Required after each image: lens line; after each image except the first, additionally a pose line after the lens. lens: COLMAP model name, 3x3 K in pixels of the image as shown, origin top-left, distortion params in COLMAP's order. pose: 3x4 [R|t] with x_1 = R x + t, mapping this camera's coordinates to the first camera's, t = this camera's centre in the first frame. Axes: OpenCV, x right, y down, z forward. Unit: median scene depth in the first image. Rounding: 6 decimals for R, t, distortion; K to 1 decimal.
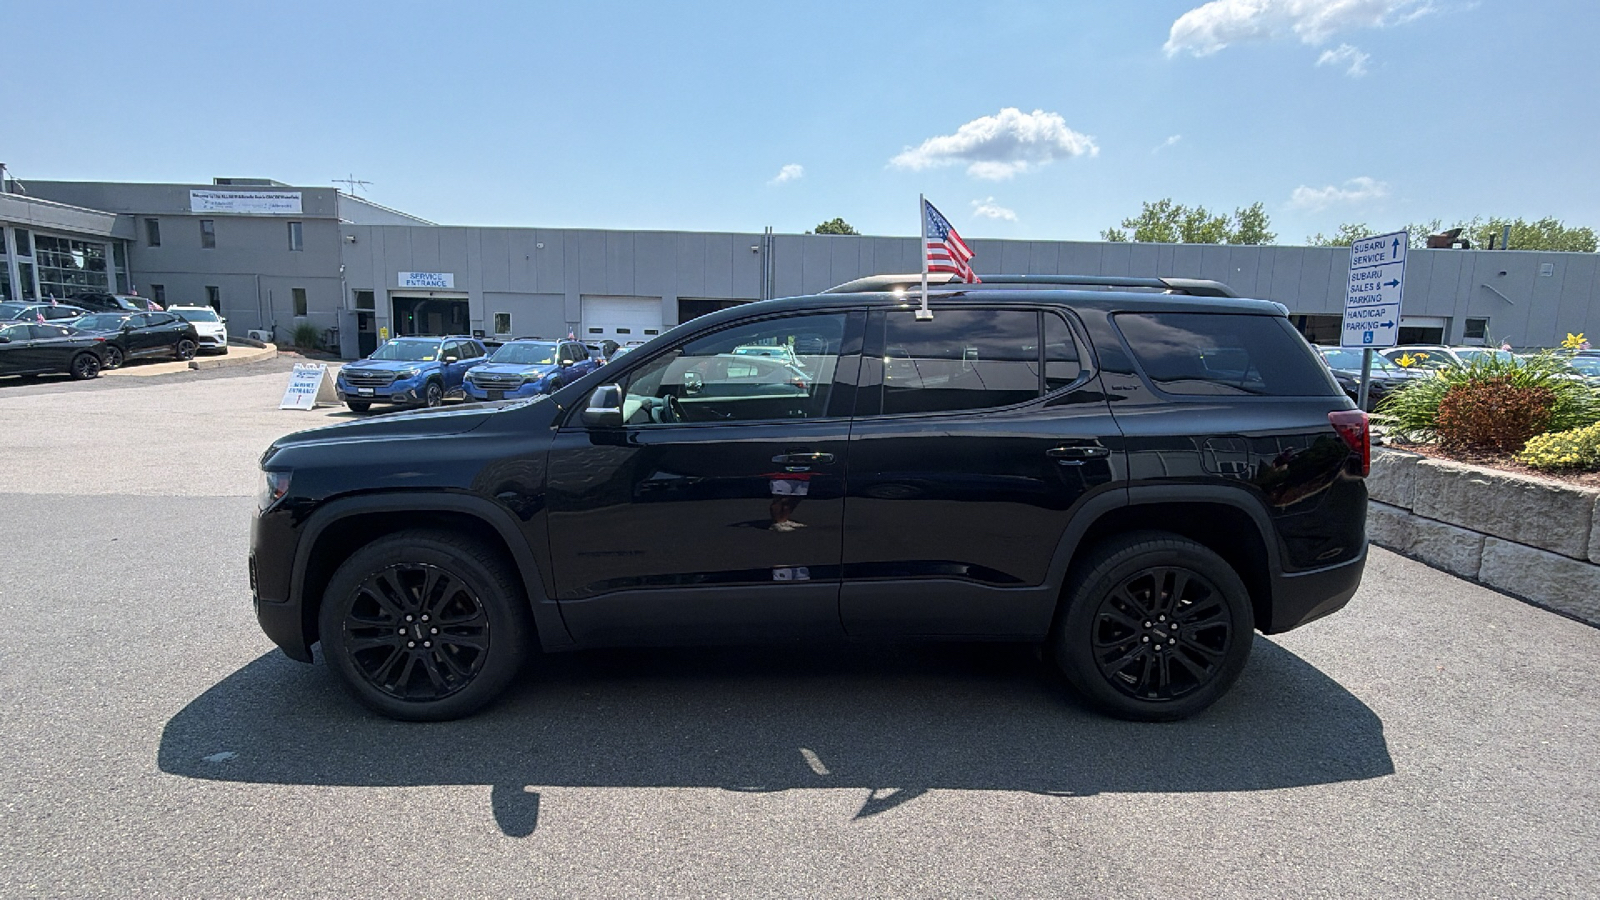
lens RADIAL K [[730.5, 0, 800.0], [0, 730.5, 450.0], [0, 0, 1]] dist [0.000270, 0.000460]
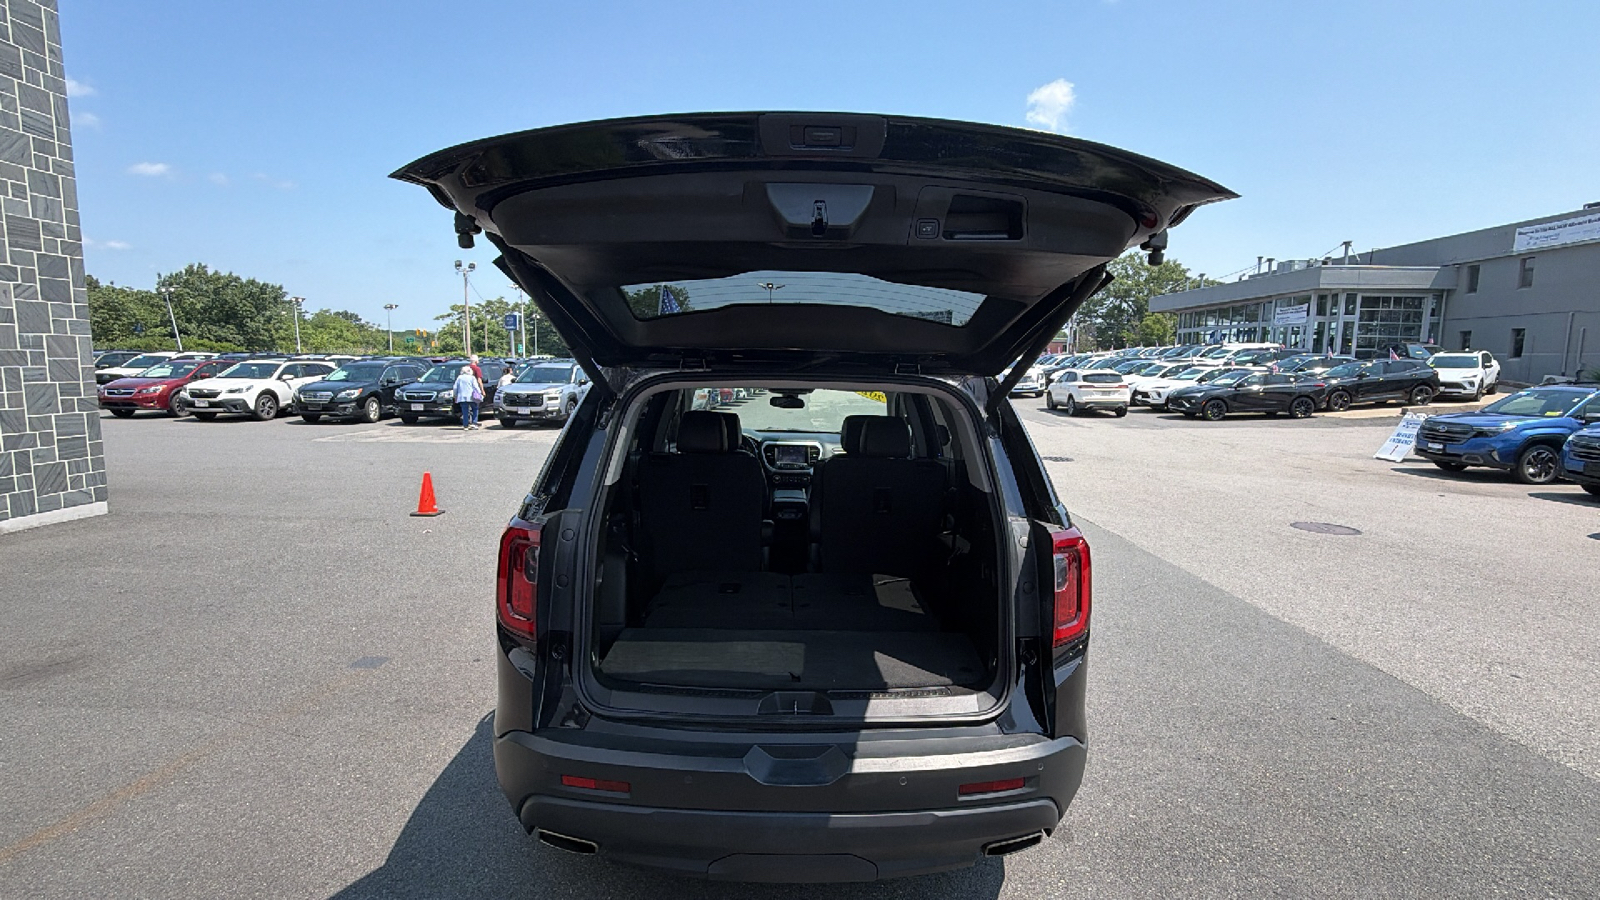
lens RADIAL K [[730.5, 0, 800.0], [0, 730.5, 450.0], [0, 0, 1]] dist [0.000270, 0.000460]
pose [[0.002484, 0.096027, -0.995376, 0.151368], [-0.155360, 0.983330, 0.094477, -0.023177], [0.987855, 0.154407, 0.017361, 0.131913]]
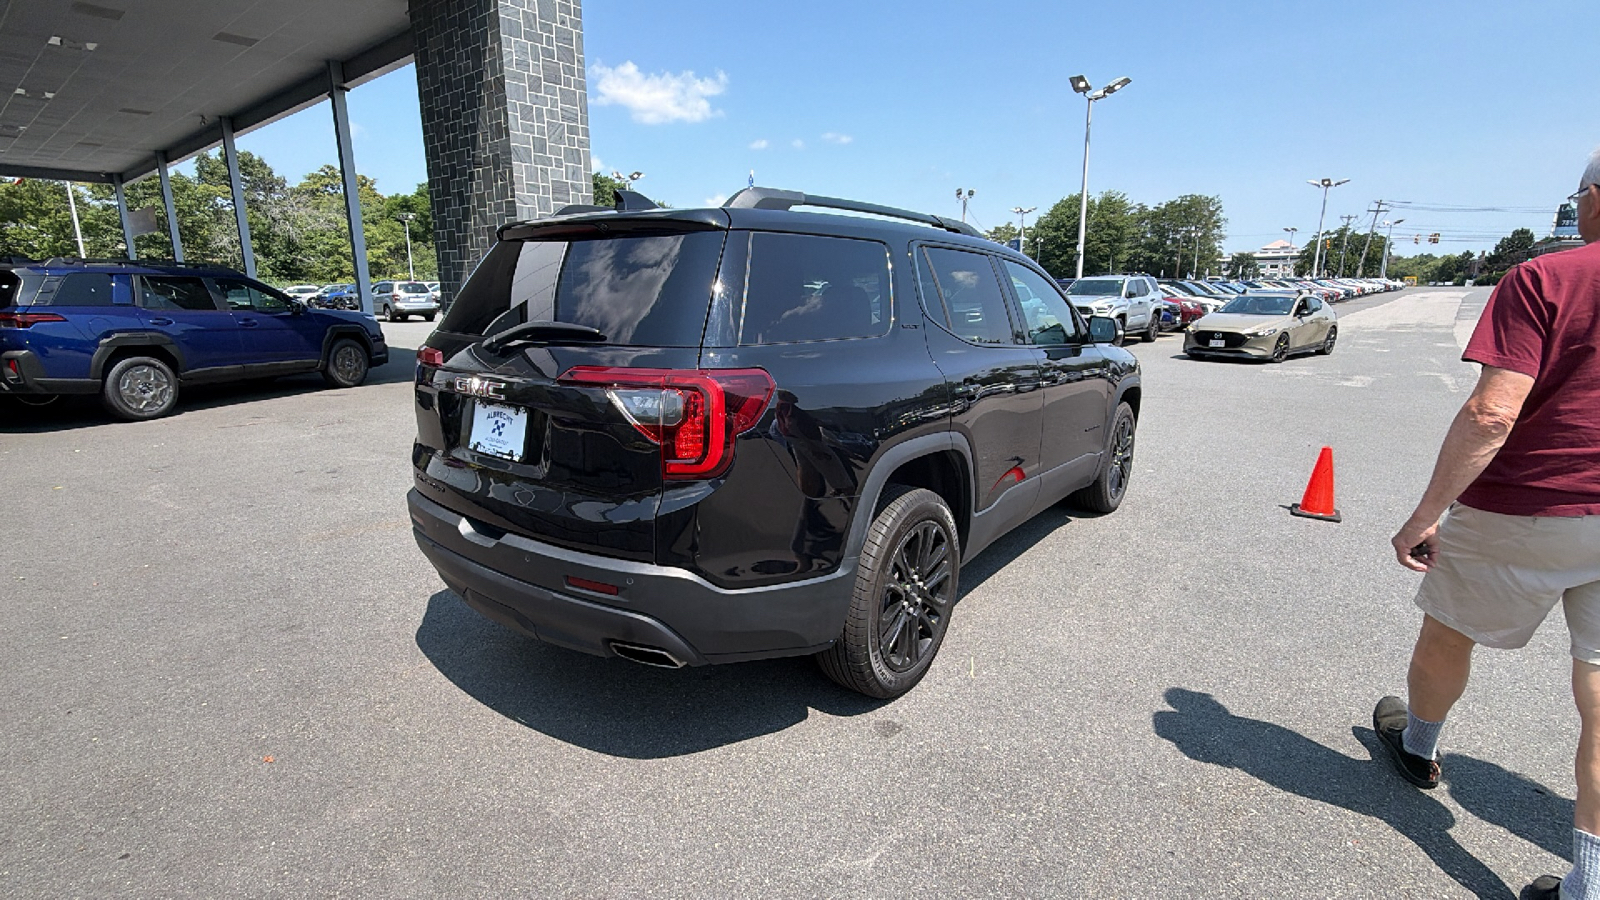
lens RADIAL K [[730.5, 0, 800.0], [0, 730.5, 450.0], [0, 0, 1]] dist [0.000270, 0.000460]
pose [[-0.617534, 0.151634, -0.771790, 0.131268], [-0.122619, 0.950684, 0.284893, -0.026812], [0.776928, 0.270567, -0.568486, 0.209423]]
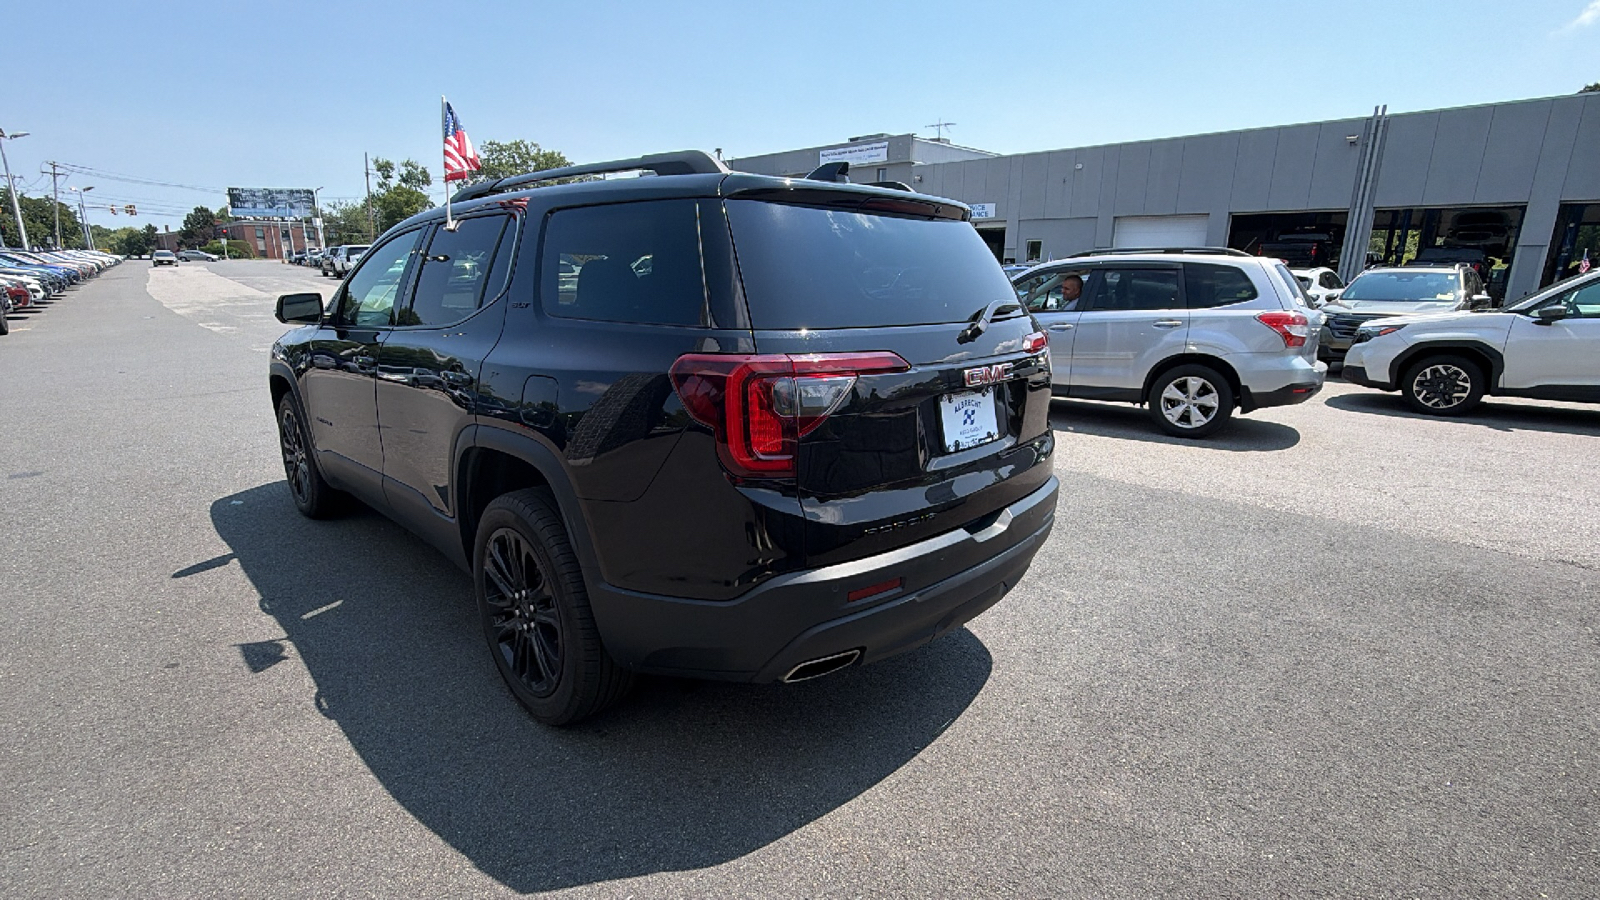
lens RADIAL K [[733.5, 0, 800.0], [0, 733.5, 450.0], [0, 0, 1]] dist [0.001282, -0.000456]
pose [[0.701548, 0.159285, -0.694593, 0.130650], [-0.094615, 0.986890, 0.130753, -0.006533], [0.706313, -0.026011, 0.707421, 0.066722]]
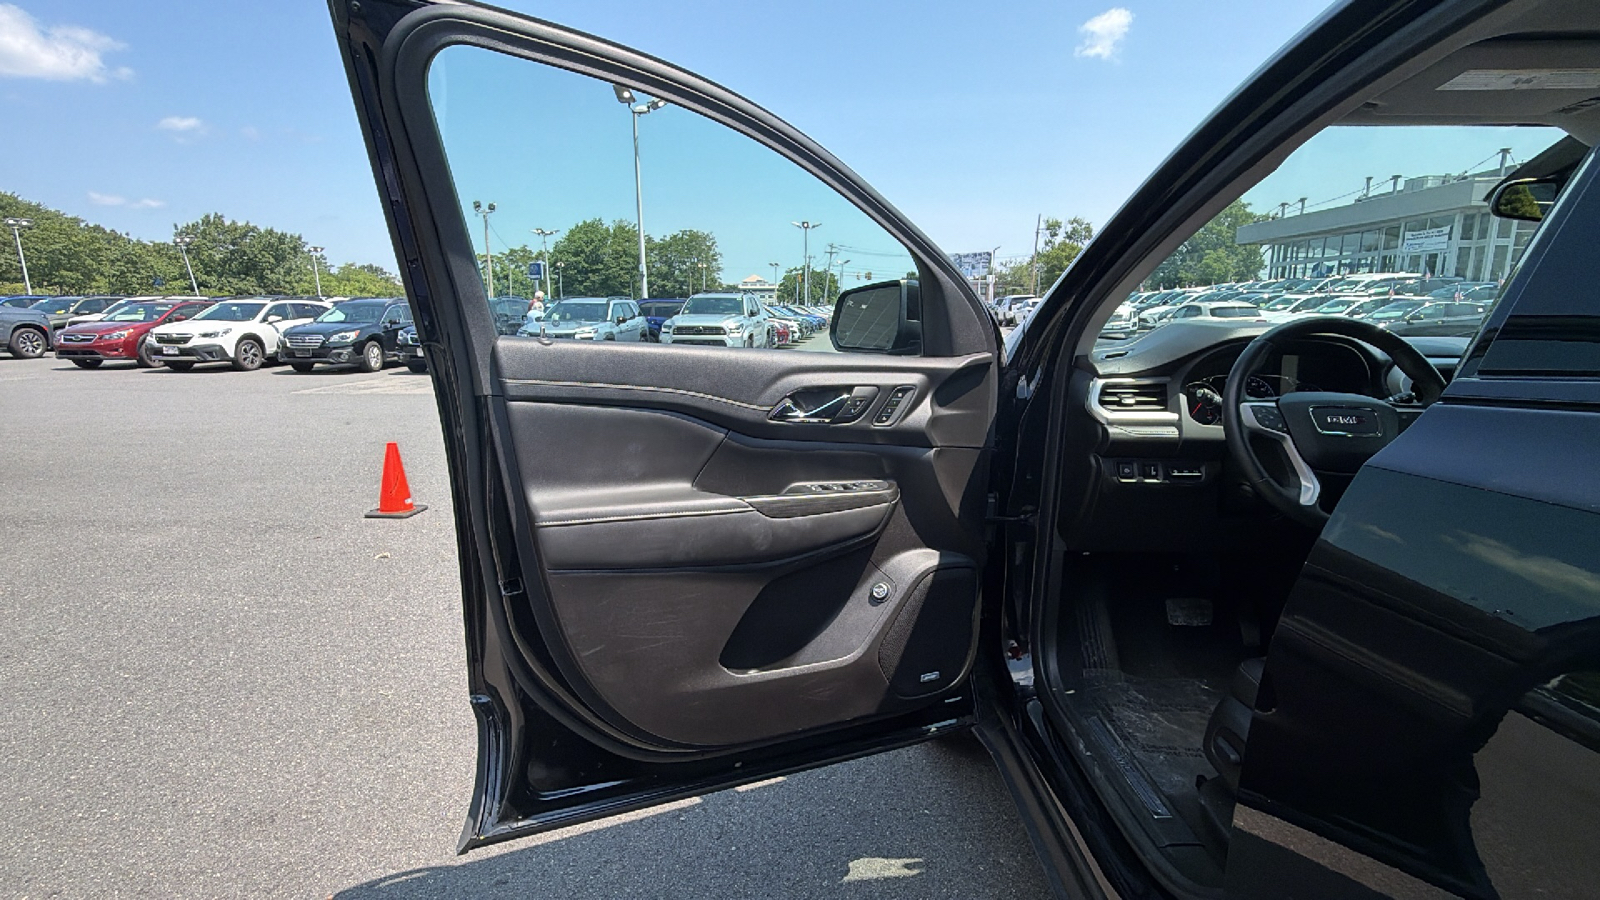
lens RADIAL K [[730.5, 0, 800.0], [0, 730.5, 450.0], [0, 0, 1]] dist [0.000270, 0.000460]
pose [[-0.031419, 0.161944, -0.986300, 0.026745], [-0.144160, 0.975735, 0.164802, -0.003728], [0.989055, 0.147363, -0.007310, 0.086653]]
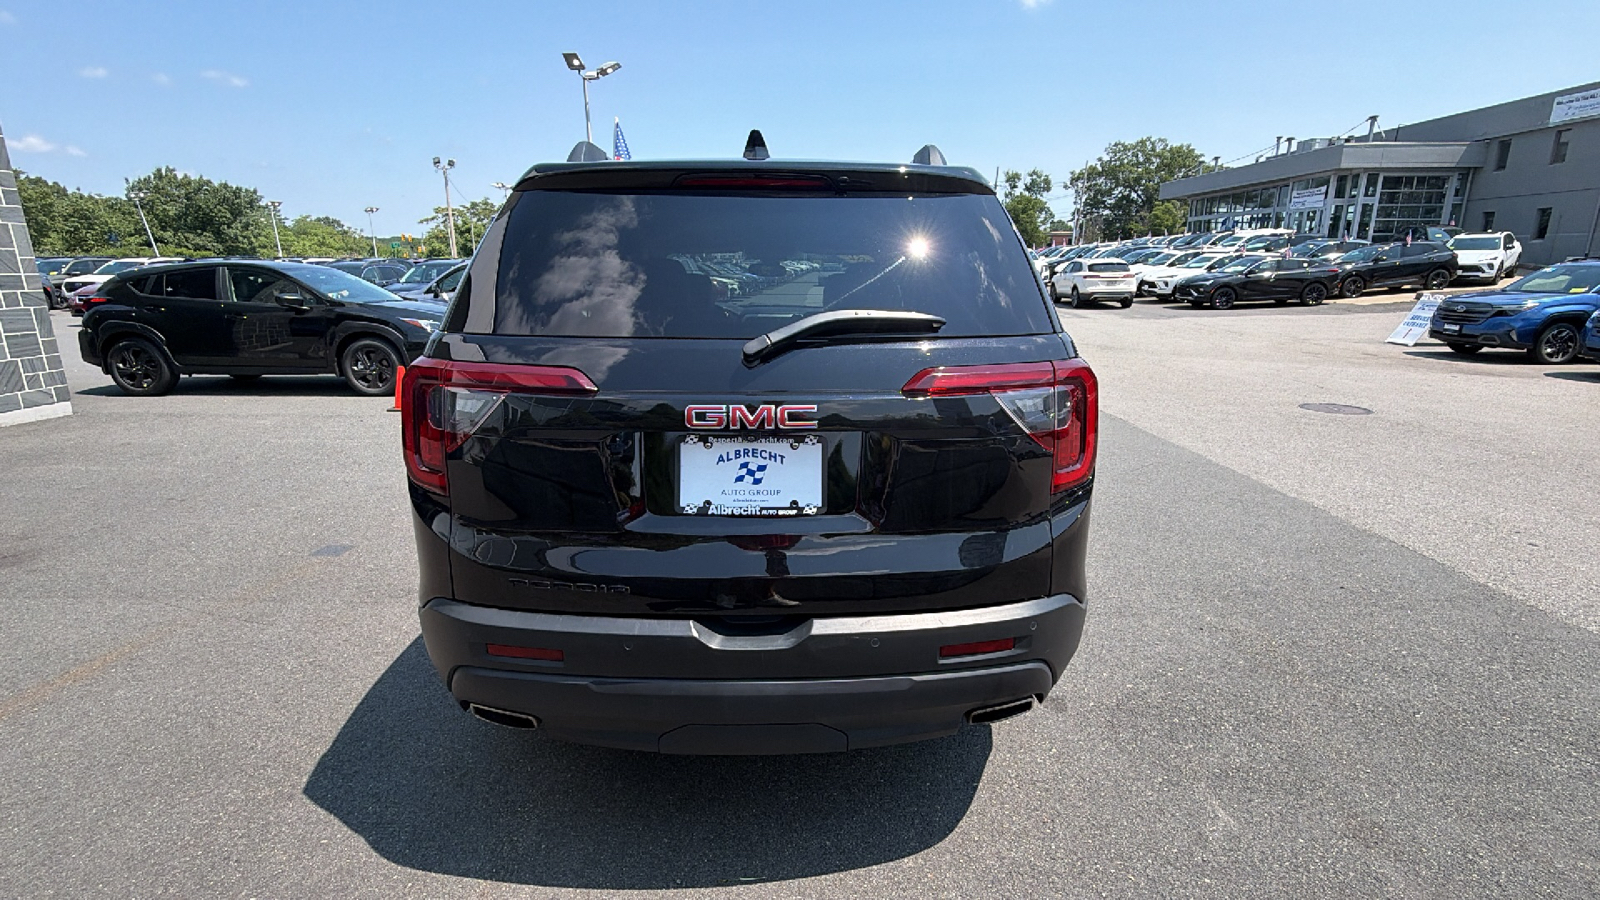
lens RADIAL K [[730.5, 0, 800.0], [0, 730.5, 450.0], [0, 0, 1]] dist [0.000270, 0.000460]
pose [[0.004573, 0.224876, -0.974377, 0.141591], [-0.137974, 0.965209, 0.222113, -0.015913], [0.990425, 0.133423, 0.035440, 0.136760]]
